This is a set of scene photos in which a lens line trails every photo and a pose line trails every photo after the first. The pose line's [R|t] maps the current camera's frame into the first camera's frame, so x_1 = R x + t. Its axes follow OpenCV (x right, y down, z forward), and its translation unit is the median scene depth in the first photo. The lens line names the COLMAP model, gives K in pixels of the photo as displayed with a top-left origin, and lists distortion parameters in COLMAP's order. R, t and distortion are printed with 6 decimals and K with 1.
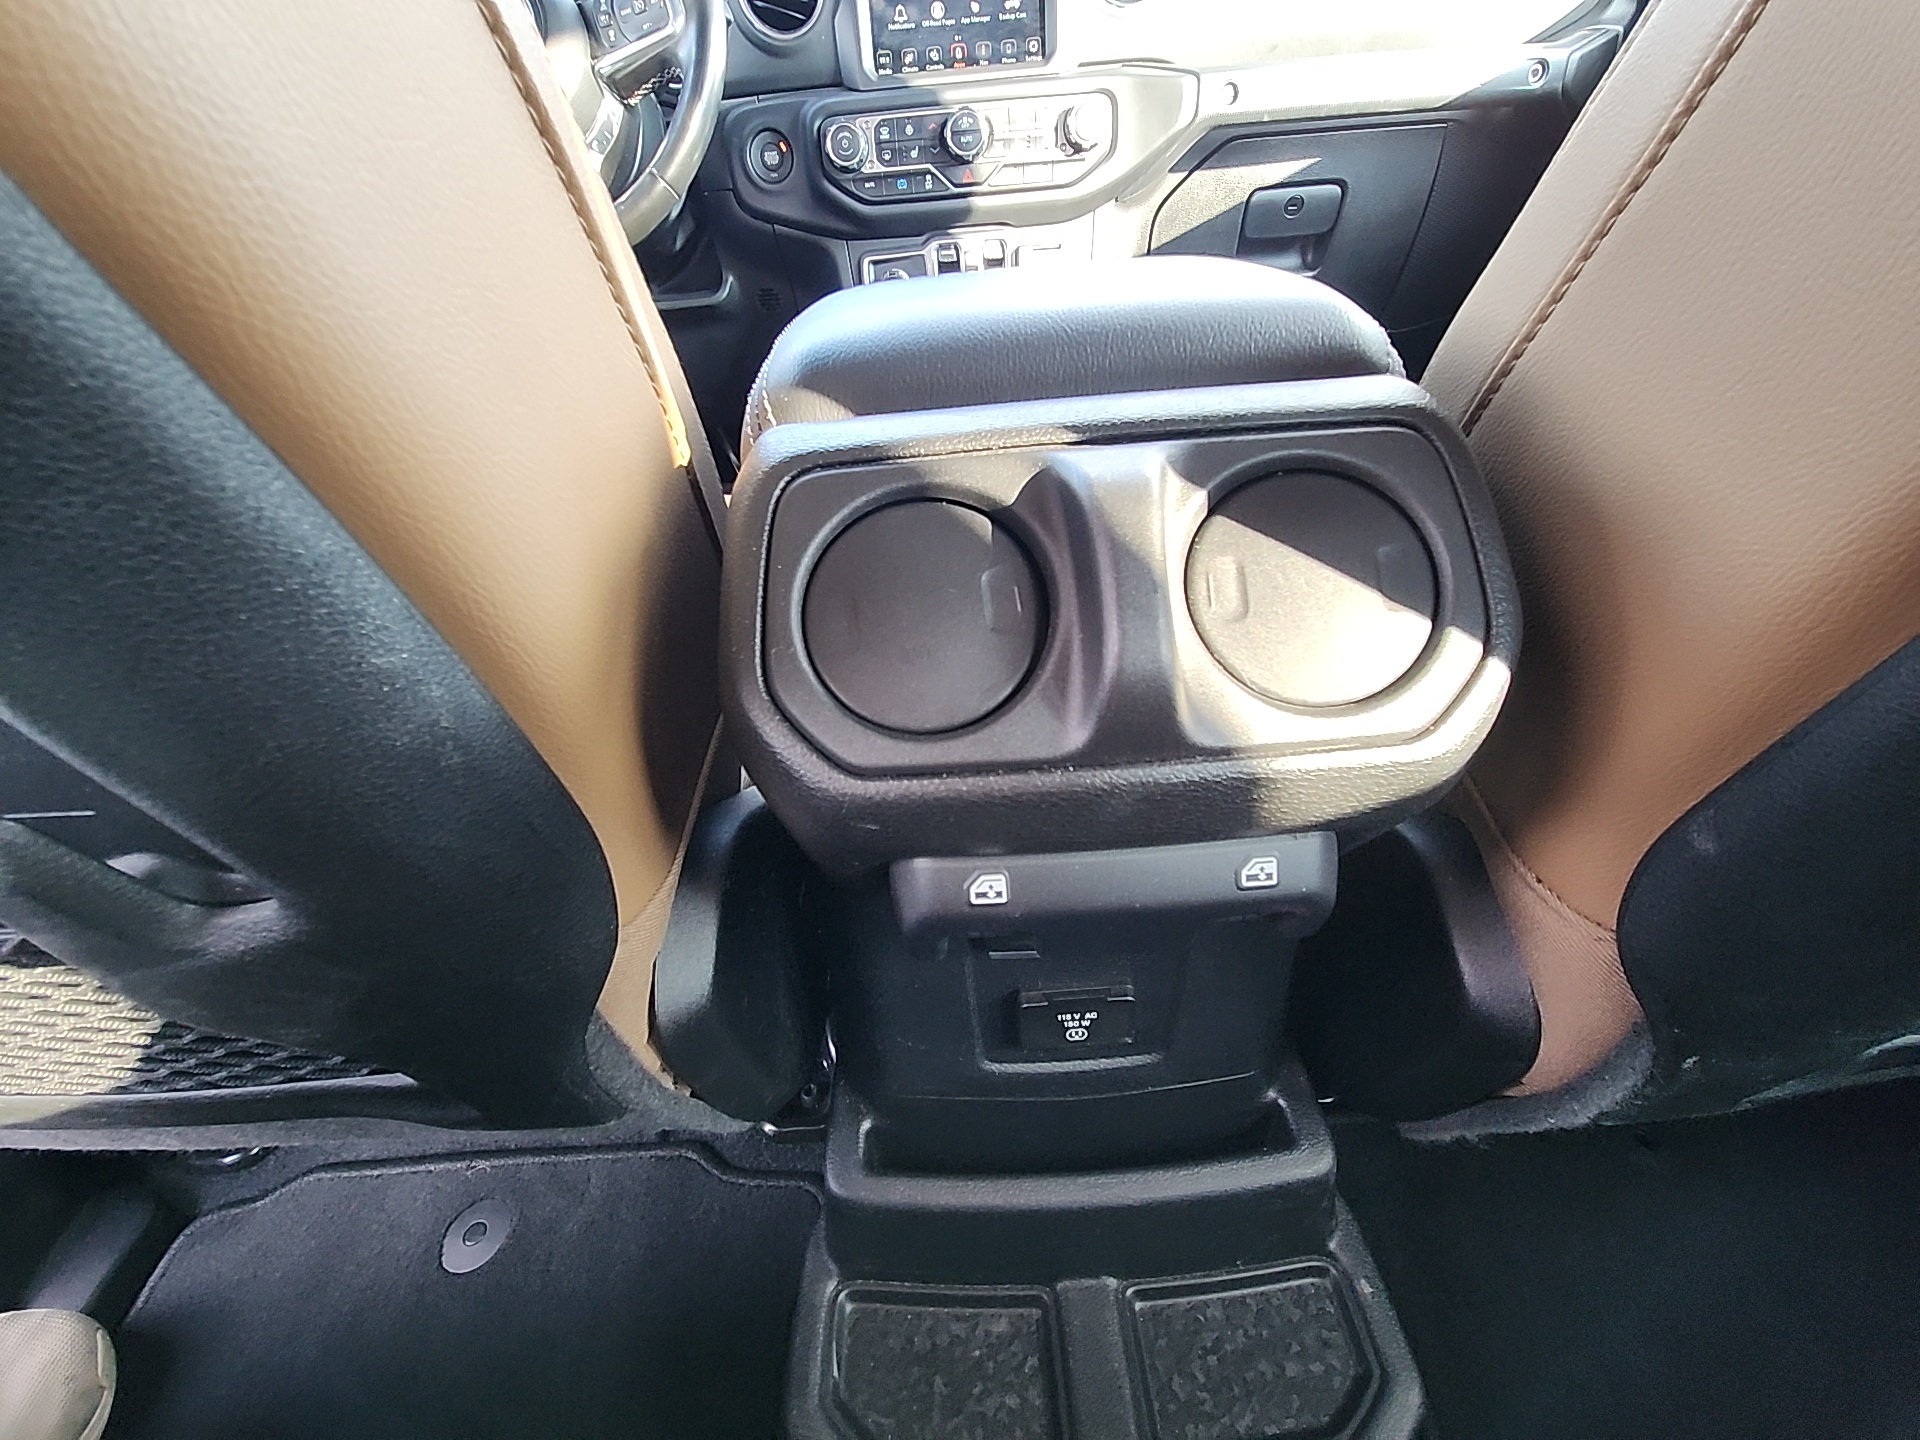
lens RADIAL K [[771.1, 0, 948.1], [0, 771.1, 720.7], [0, 0, 1]] dist [0.012502, -0.009695]
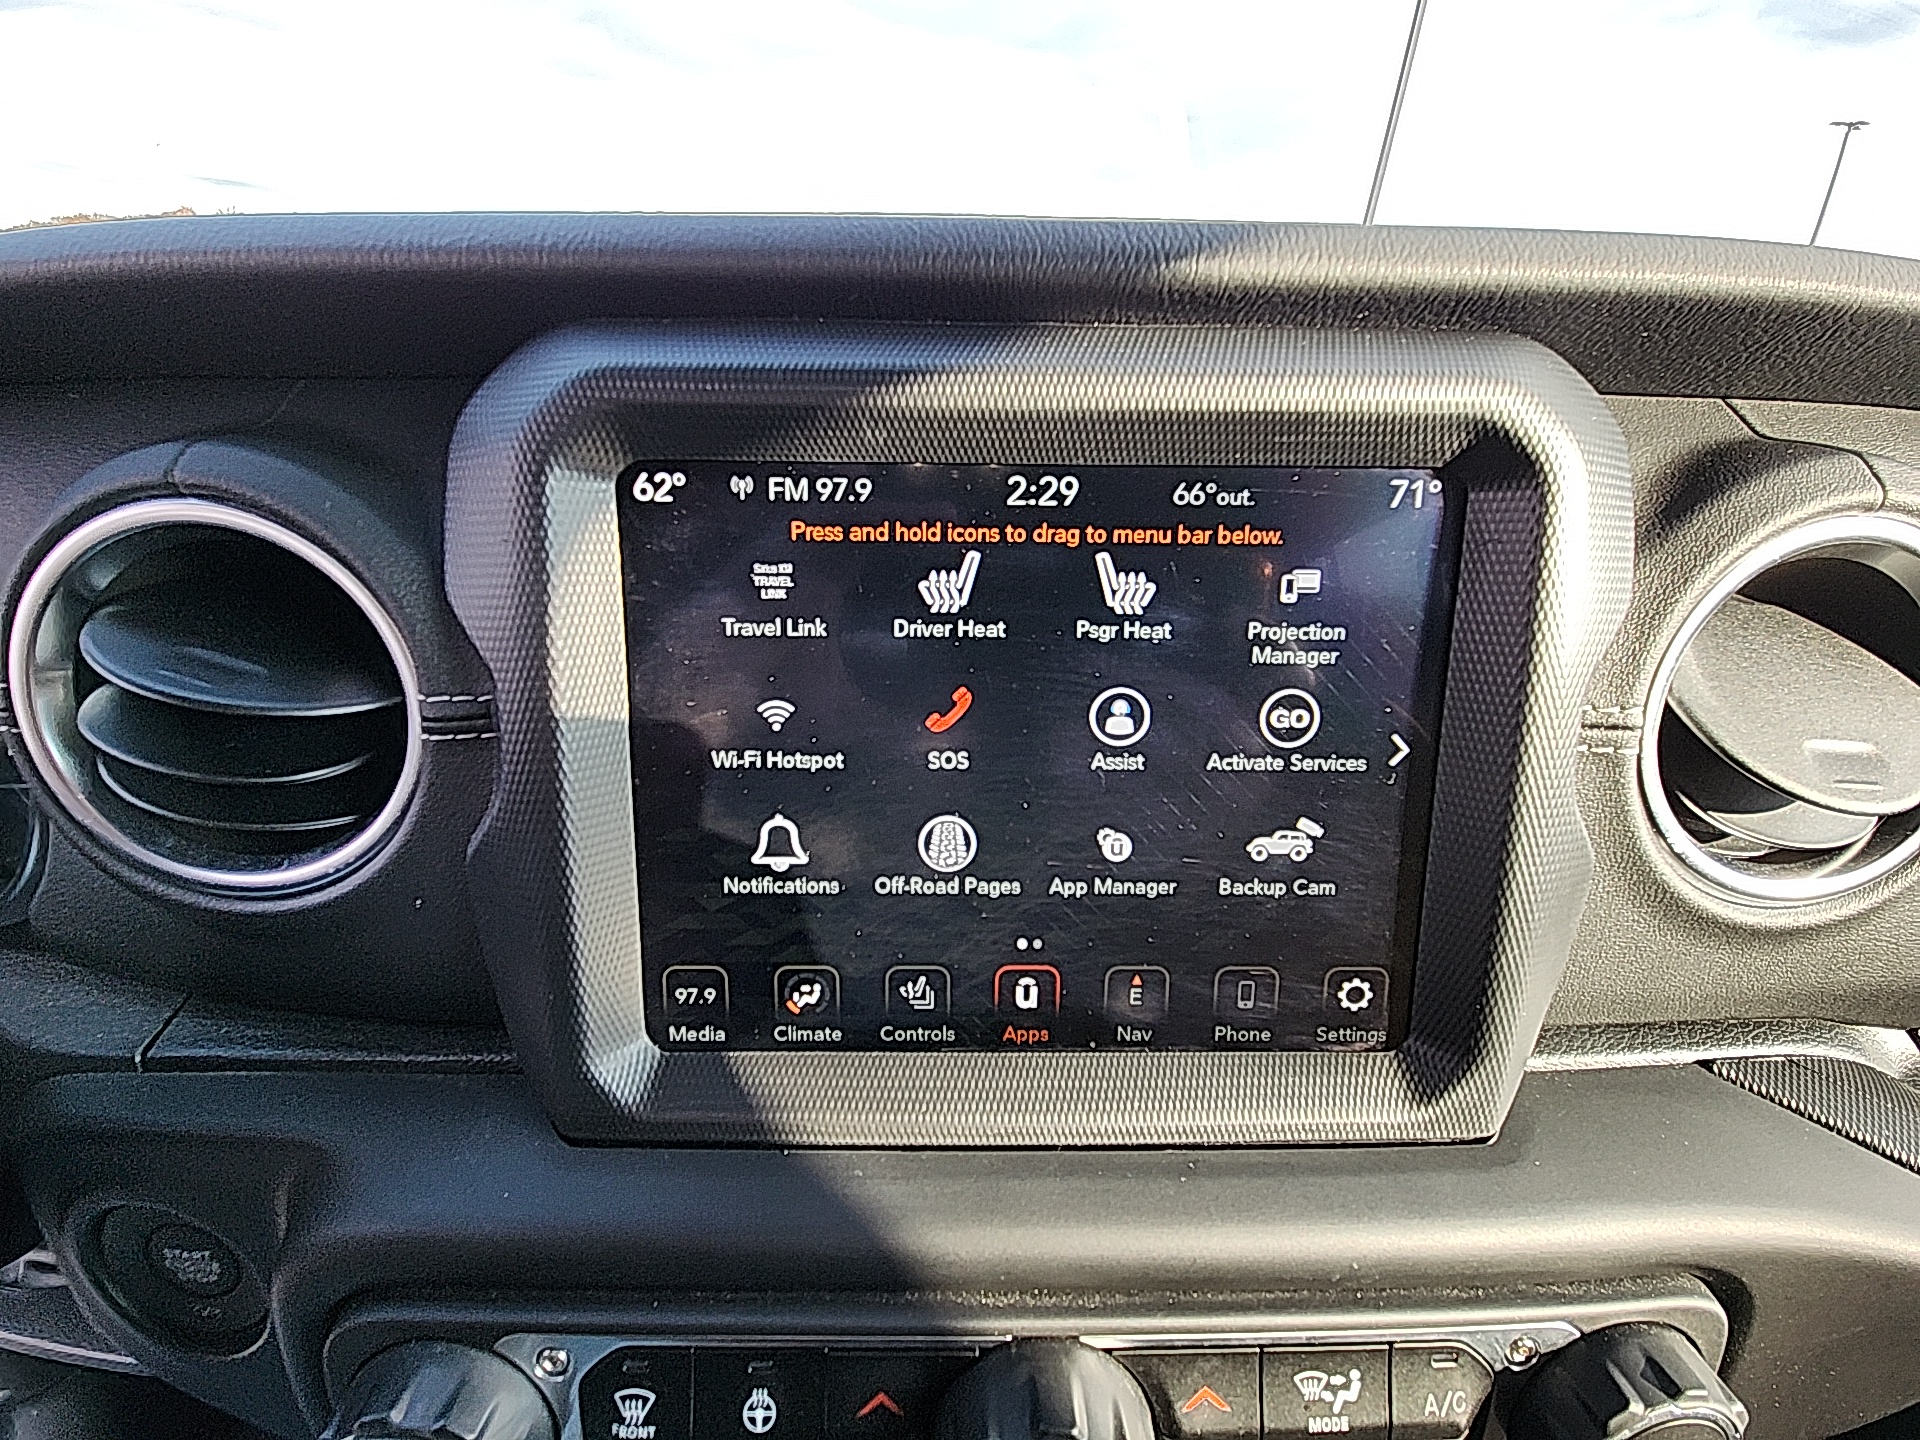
lens RADIAL K [[771.1, 0, 951.9], [0, 771.1, 709.6], [0, 0, 1]] dist [0.012502, -0.009695]
pose [[0.996483, 0.081983, 0.017313, -0.018834], [-0.076654, 0.975380, -0.206778, -0.895306], [-0.033839, 0.204724, 0.978235, 0.761887]]
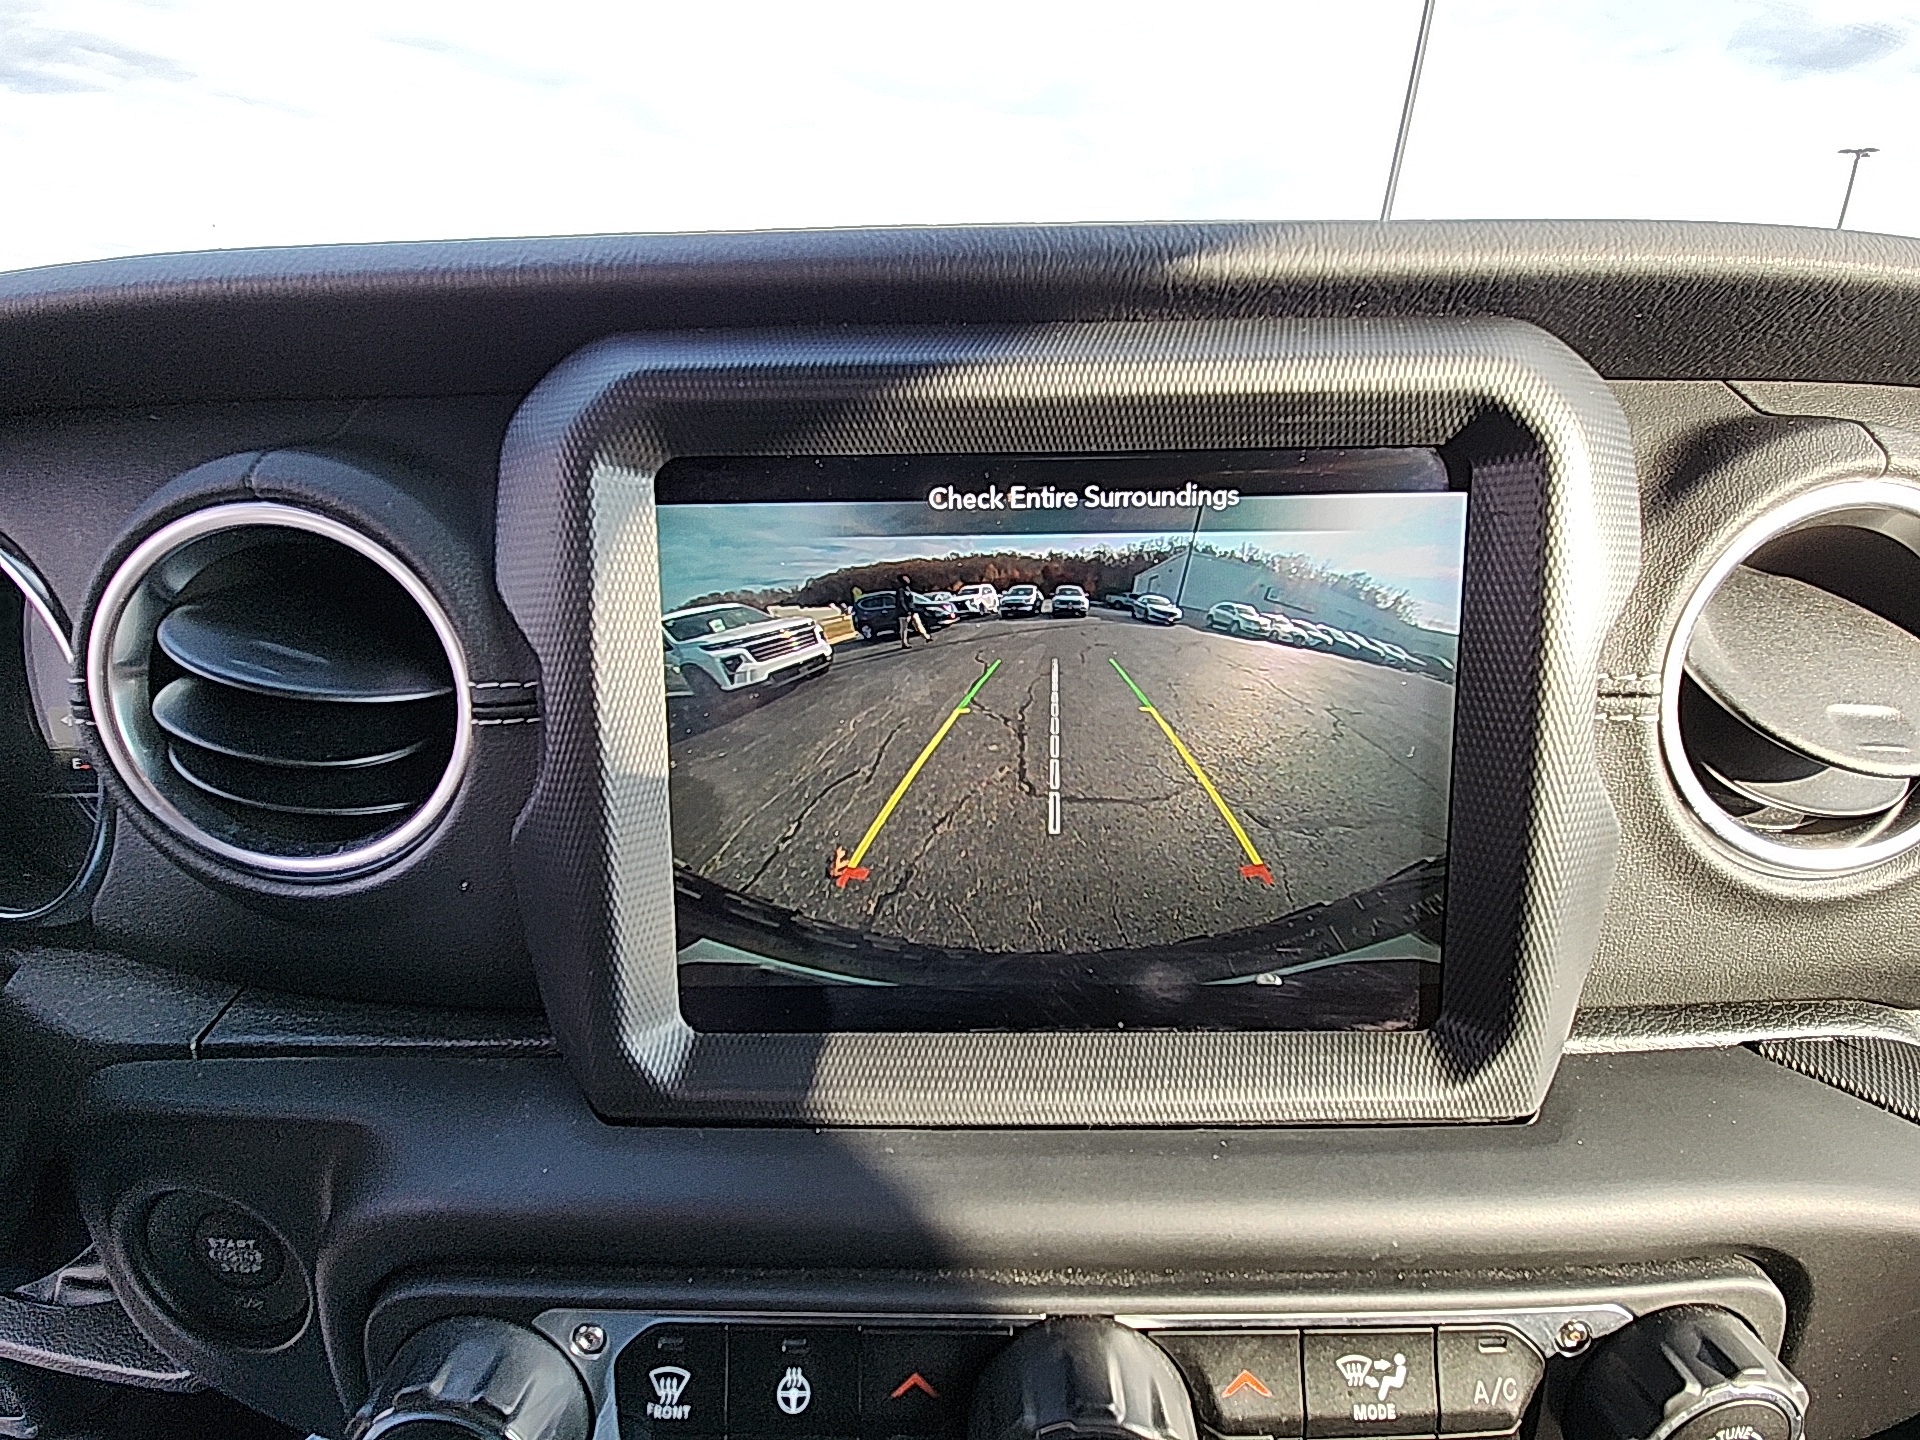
lens RADIAL K [[771.1, 0, 952.9], [0, 771.1, 706.1], [0, 0, 1]] dist [0.012502, -0.009695]
pose [[0.997739, 0.065608, -0.014582, -0.017808], [-0.067157, 0.964618, -0.254956, -0.878253], [-0.002661, 0.255359, 0.966843, 0.758626]]
